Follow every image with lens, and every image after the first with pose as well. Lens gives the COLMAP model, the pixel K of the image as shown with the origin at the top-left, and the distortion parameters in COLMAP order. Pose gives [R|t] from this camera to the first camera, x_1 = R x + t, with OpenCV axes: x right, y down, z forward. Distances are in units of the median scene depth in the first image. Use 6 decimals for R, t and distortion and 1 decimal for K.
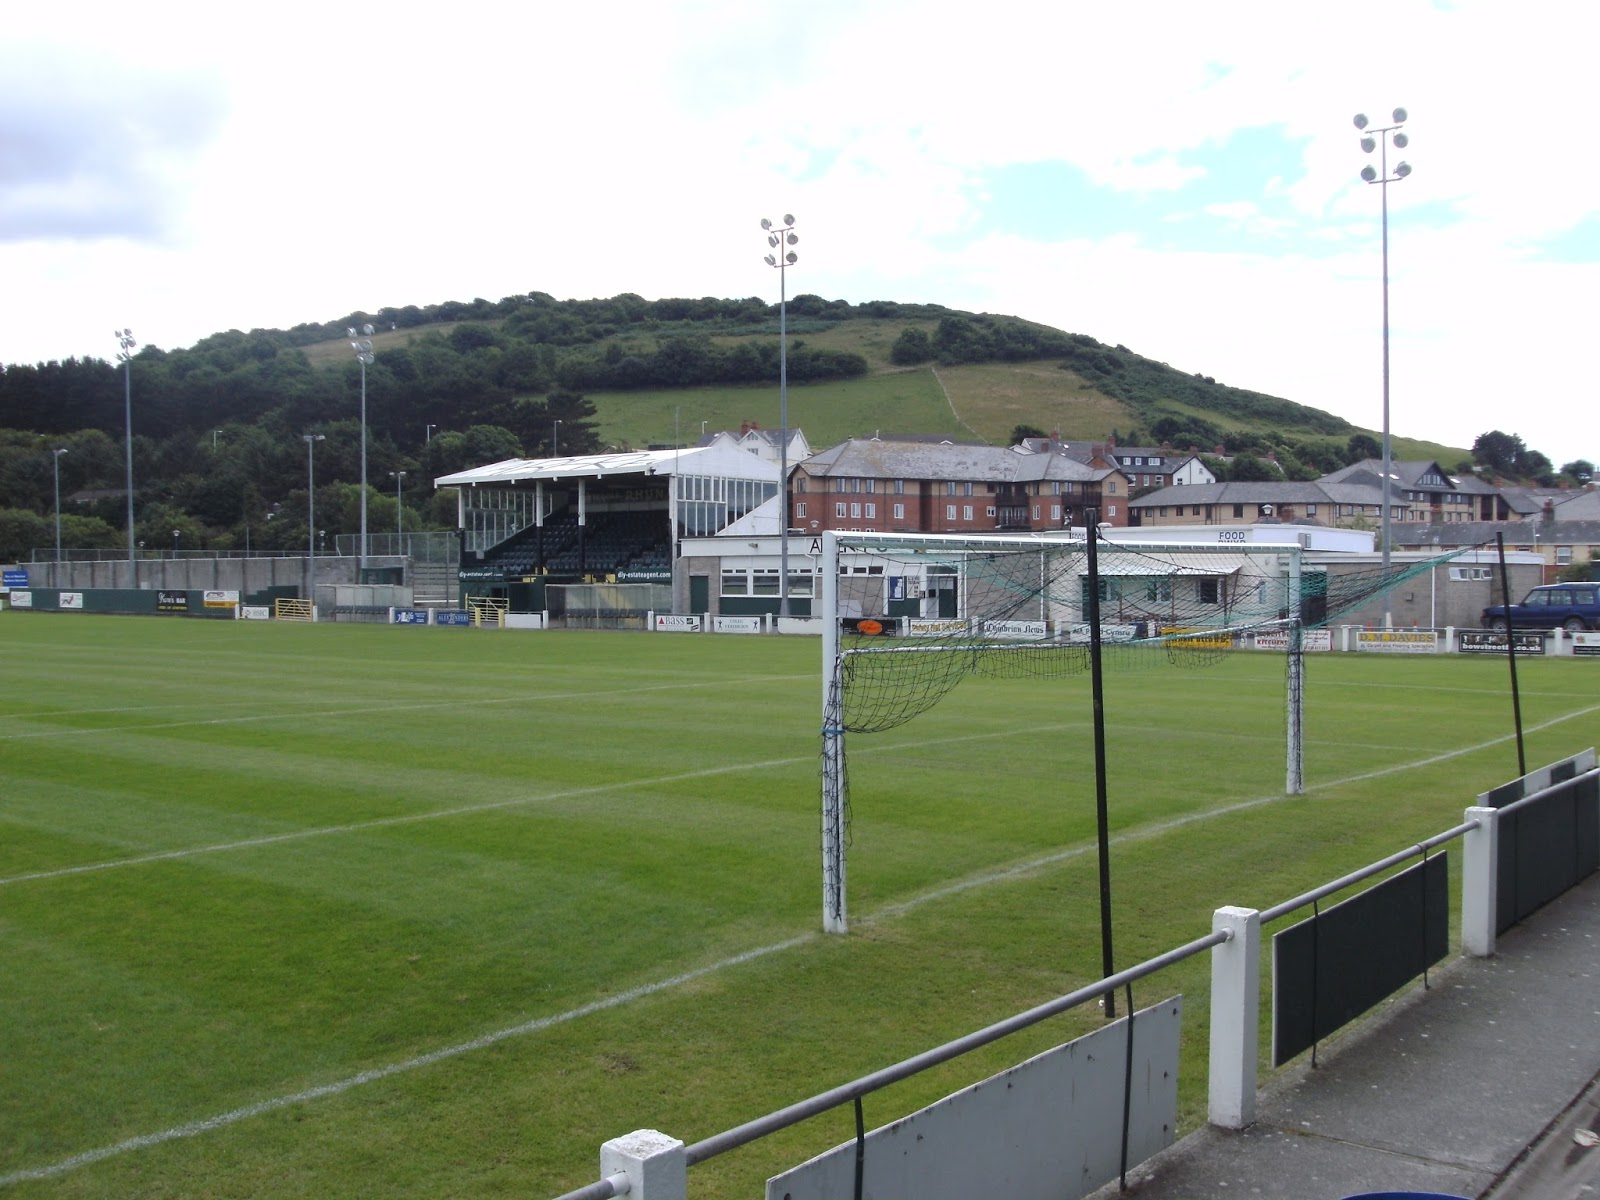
lens RADIAL K [[1563.9, 0, 821.6], [0, 1563.9, 603.1], [0, 0, 1]] dist [-0.111446, 0.018975]
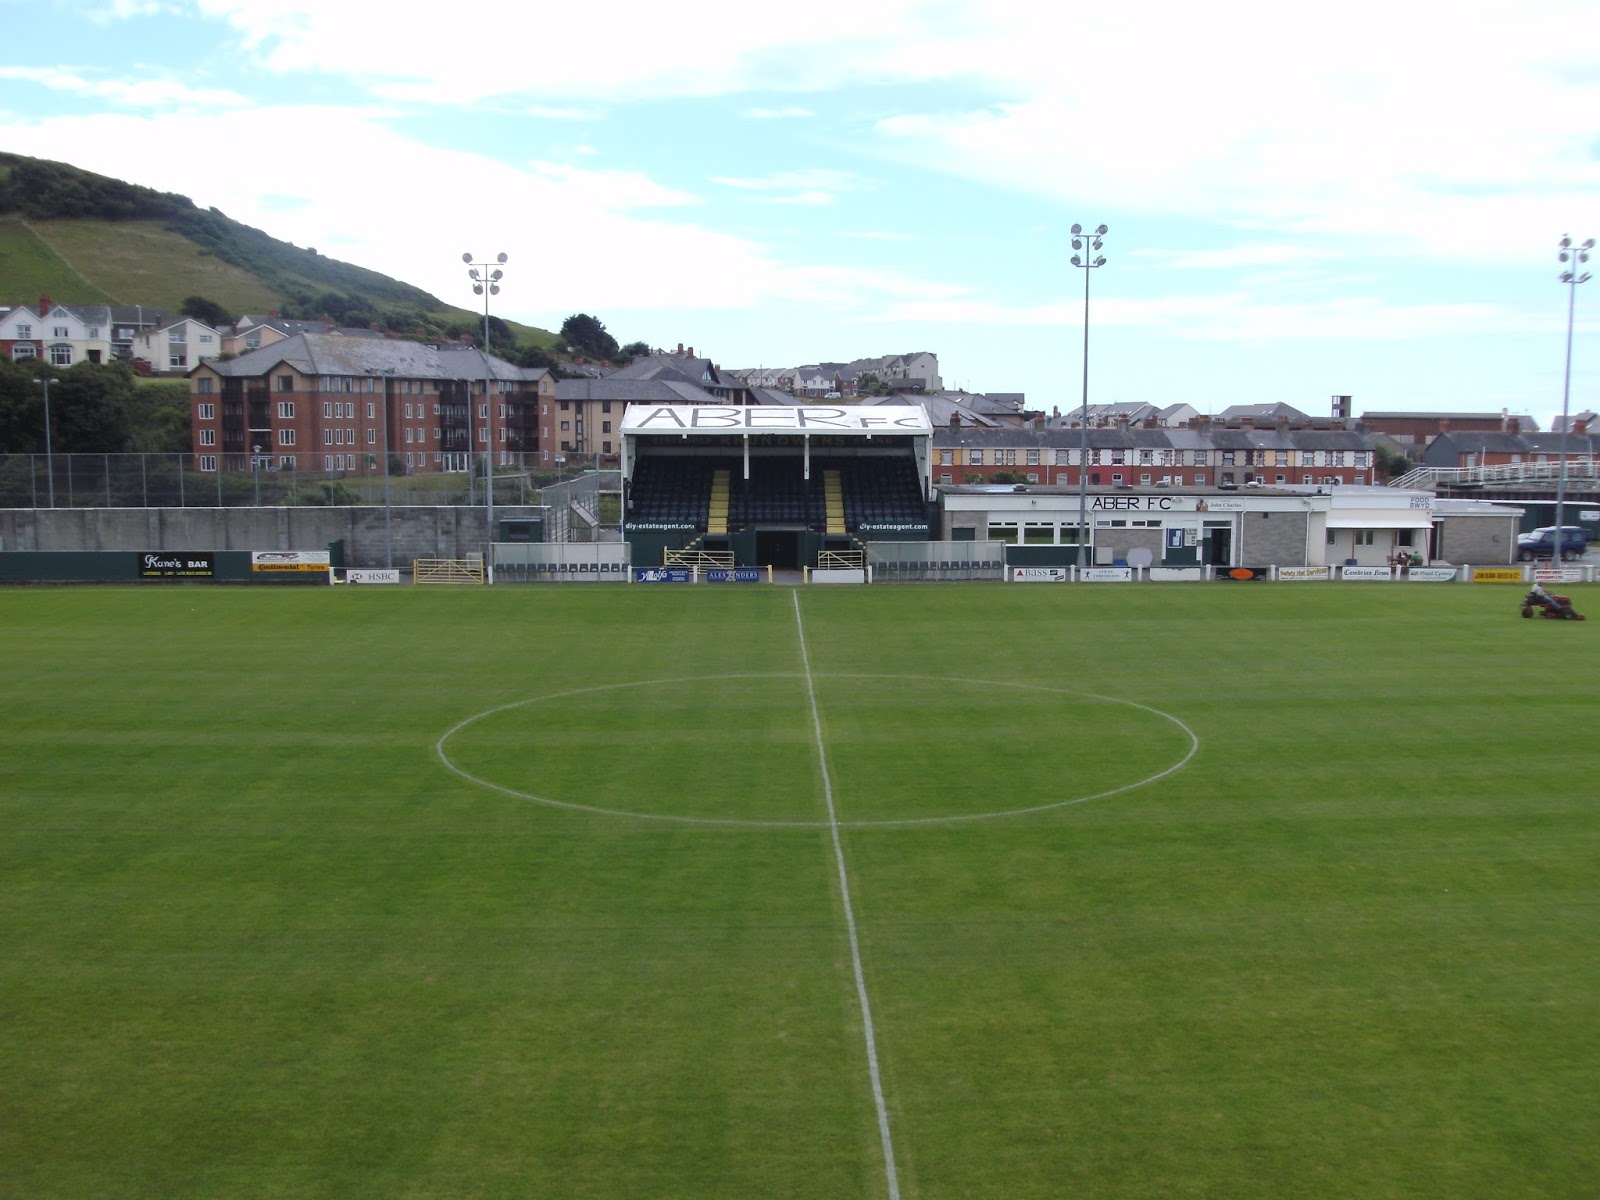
lens RADIAL K [[1563.9, 0, 821.6], [0, 1563.9, 603.1], [0, 0, 1]] dist [-0.111446, 0.018975]
pose [[0.758142, -0.068924, 0.648437, -0.710538], [0.008182, 0.995326, 0.096230, -0.057915], [-0.652038, -0.067650, 0.755162, 0.169630]]
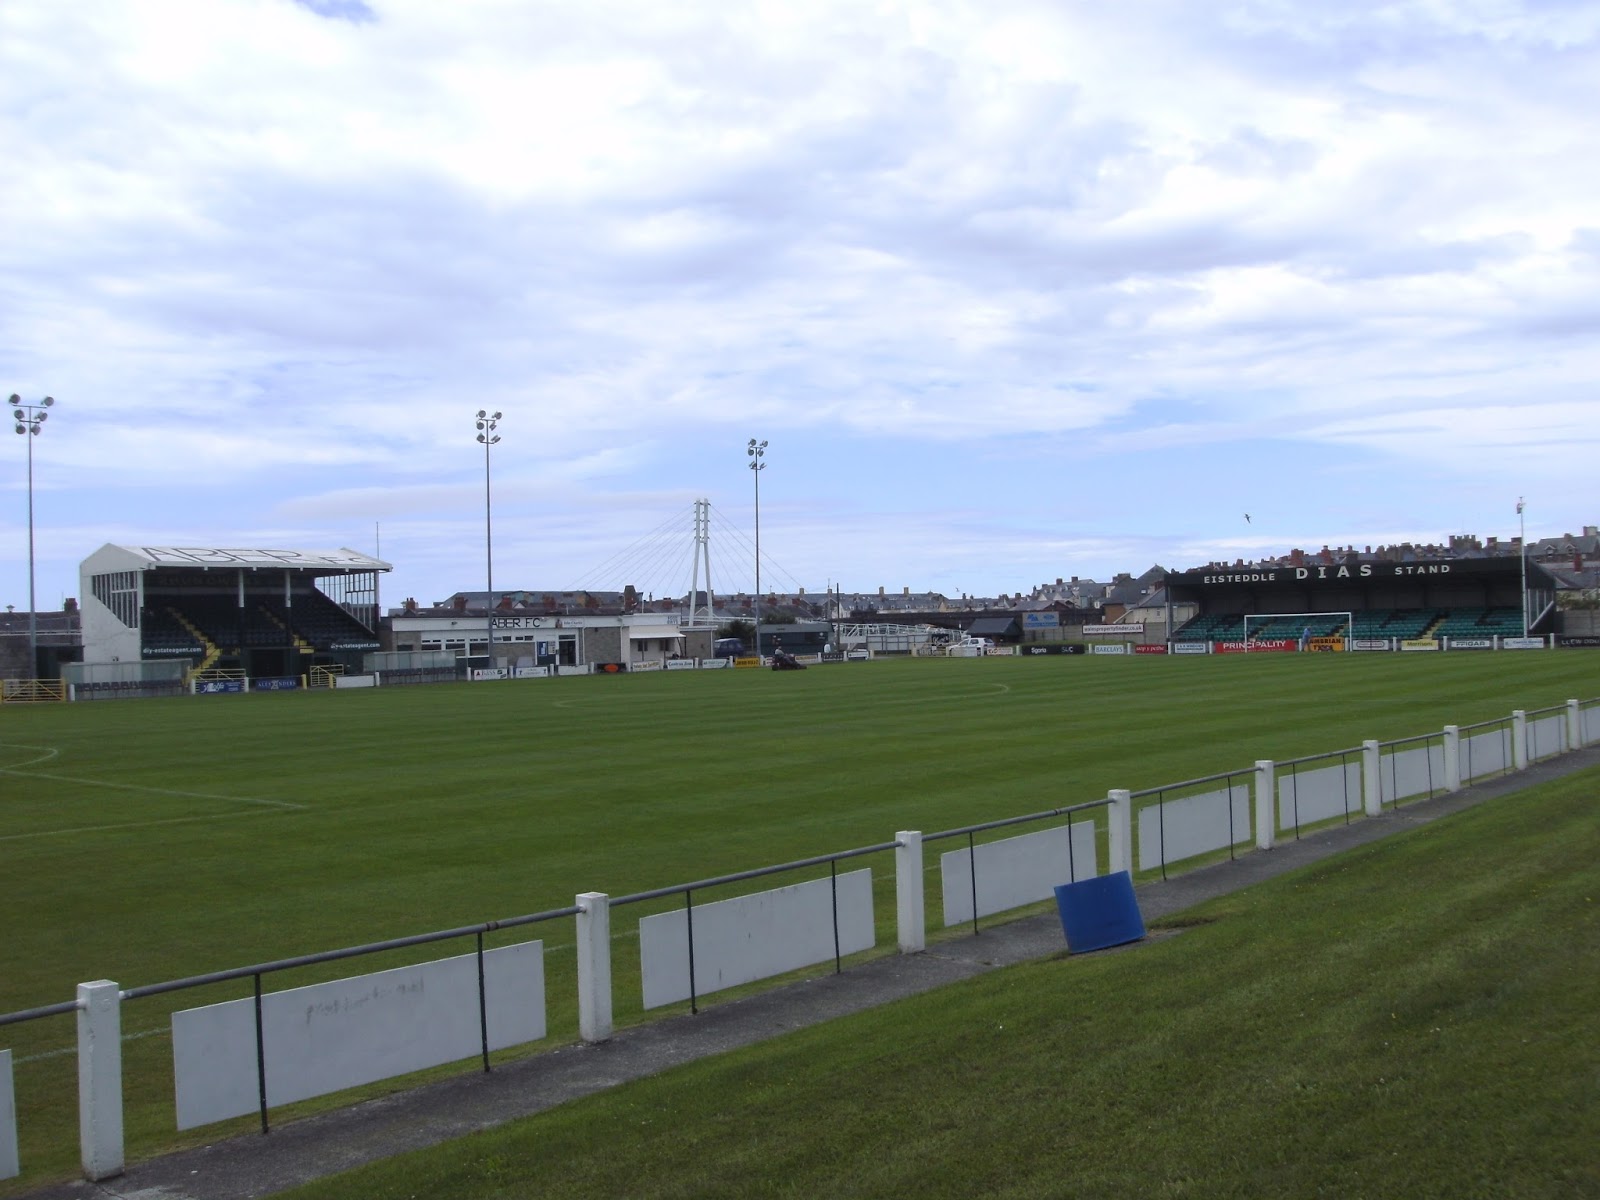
lens RADIAL K [[1563.9, 0, 821.6], [0, 1563.9, 603.1], [0, 0, 1]] dist [-0.111446, 0.018975]
pose [[0.048111, 0.018731, 0.998666, -1.155812], [0.046332, 0.998706, -0.020963, -0.006804], [-0.997767, 0.047279, 0.047181, 0.447998]]
